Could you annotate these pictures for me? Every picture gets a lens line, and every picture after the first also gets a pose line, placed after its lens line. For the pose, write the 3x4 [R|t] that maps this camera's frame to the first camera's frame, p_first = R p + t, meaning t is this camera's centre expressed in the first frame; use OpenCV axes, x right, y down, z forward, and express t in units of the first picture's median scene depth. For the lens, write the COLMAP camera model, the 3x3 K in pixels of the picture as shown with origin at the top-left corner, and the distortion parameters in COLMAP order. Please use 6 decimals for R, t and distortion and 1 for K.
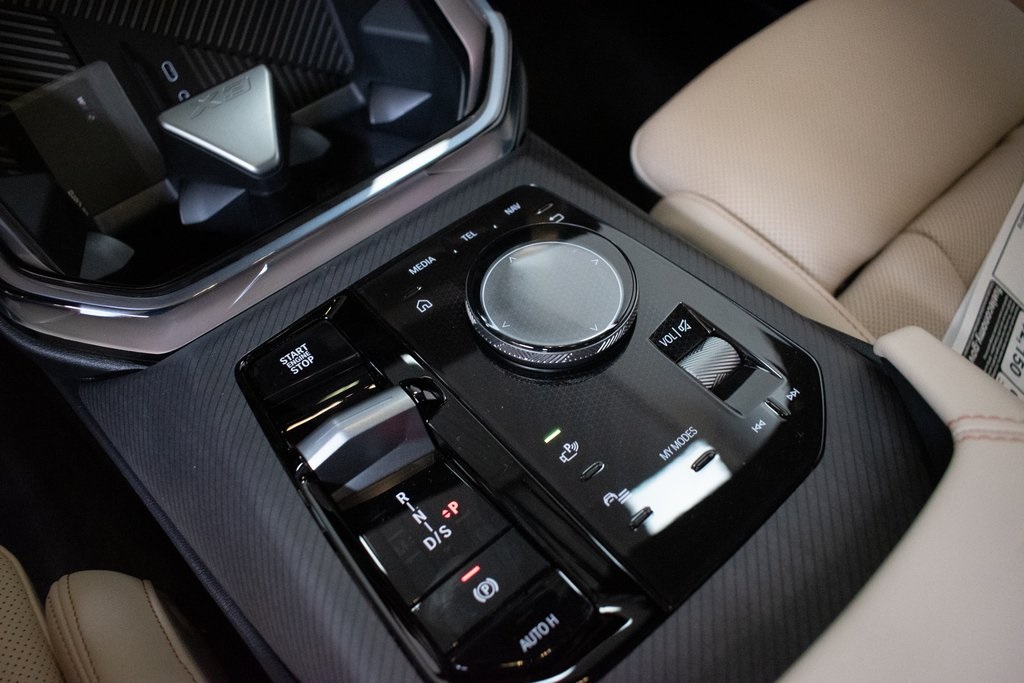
lens RADIAL K [[795.4, 0, 512.0], [0, 795.4, 341.5], [0, 0, 1]] dist [-0.100159, 0.004689]
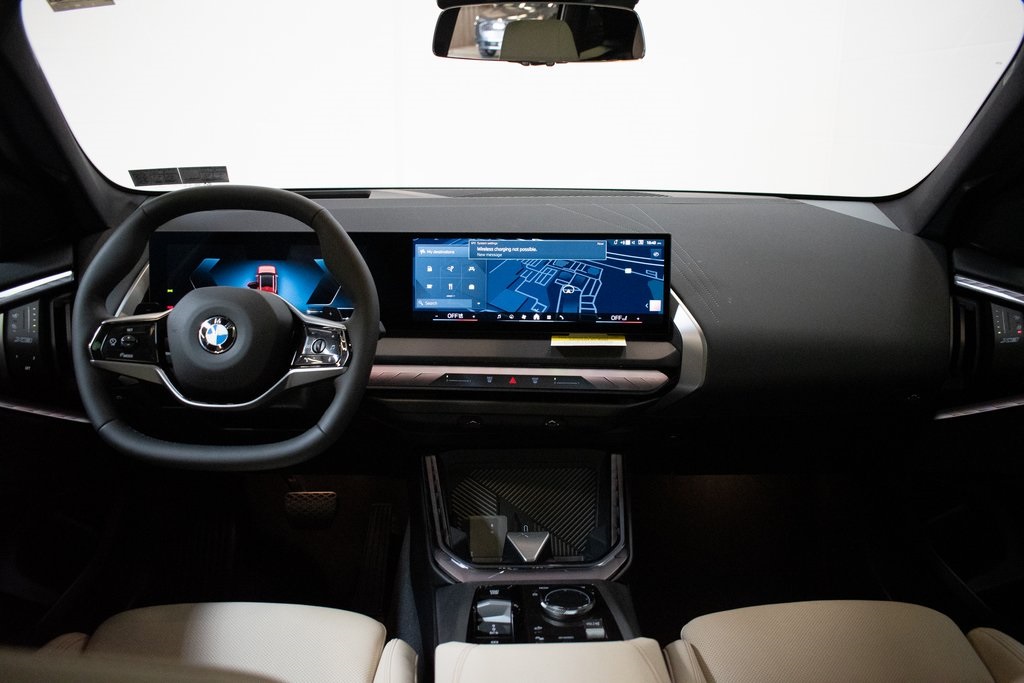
lens RADIAL K [[795.4, 0, 512.0], [0, 795.4, 341.5], [0, 0, 1]] dist [-0.100159, 0.004689]
pose [[0.787542, 0.145033, -0.598952, 1.143498], [-0.511888, 0.695130, -0.504743, 0.648425], [0.343145, 0.704102, 0.621684, -1.262427]]
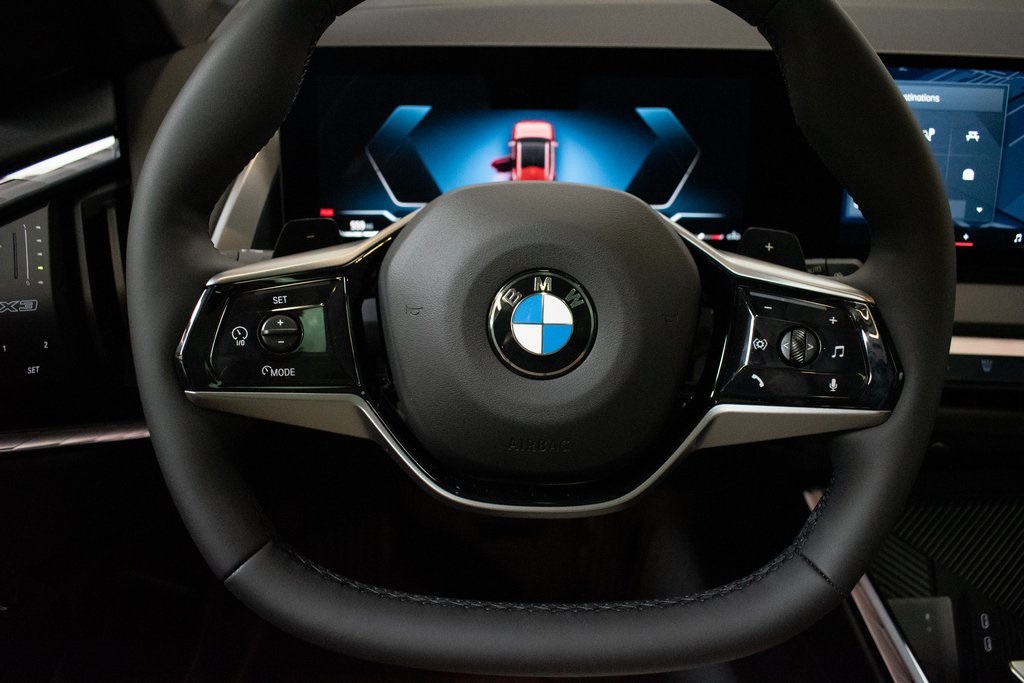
lens RADIAL K [[795.4, 0, 512.0], [0, 795.4, 341.5], [0, 0, 1]] dist [-0.100159, 0.004689]
pose [[0.753759, 0.257717, -0.604507, -0.420879], [-0.538075, 0.770132, -0.342597, 0.233609], [0.377257, 0.583506, 0.719165, -0.743395]]
